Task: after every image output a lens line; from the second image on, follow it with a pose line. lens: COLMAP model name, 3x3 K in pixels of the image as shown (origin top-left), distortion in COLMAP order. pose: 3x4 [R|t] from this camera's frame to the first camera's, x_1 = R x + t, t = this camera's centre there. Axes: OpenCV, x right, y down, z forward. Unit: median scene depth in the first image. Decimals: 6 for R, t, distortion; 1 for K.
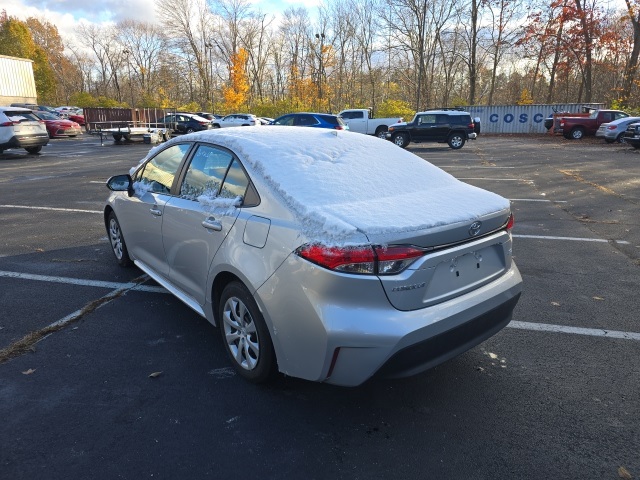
lens RADIAL K [[431.4, 0, 321.9], [0, 431.4, 222.1], [0, 0, 1]] dist [0.055903, -0.051107]
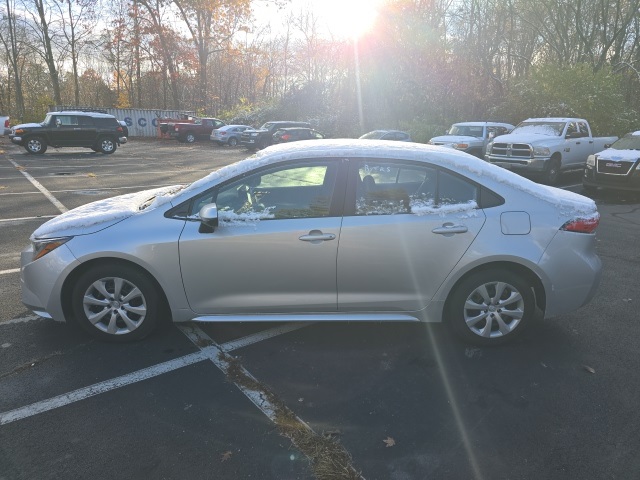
lens RADIAL K [[431.4, 0, 321.9], [0, 431.4, 222.1], [0, 0, 1]] dist [0.055903, -0.051107]
pose [[0.609288, -0.153852, 0.777880, -0.160771], [0.157913, 0.984889, 0.071107, -0.017569], [-0.777066, 0.079513, 0.624377, 0.067362]]
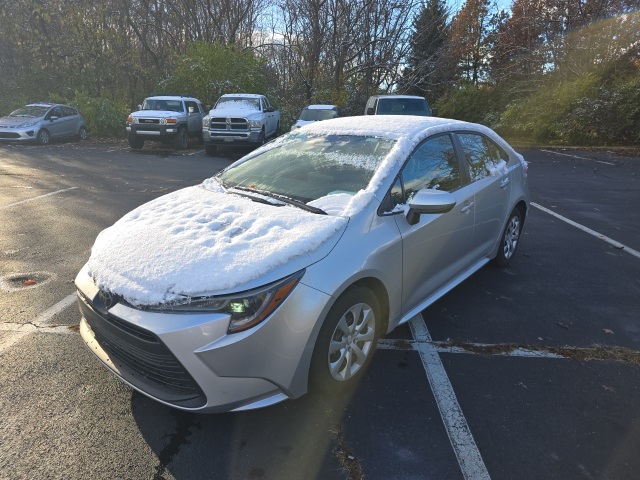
lens RADIAL K [[431.4, 0, 321.9], [0, 431.4, 222.1], [0, 0, 1]] dist [0.055903, -0.051107]
pose [[-0.188707, -0.248818, 0.949989, -0.189470], [0.210916, 0.934525, 0.286664, -0.051304], [-0.959116, 0.254464, -0.123871, 0.219006]]
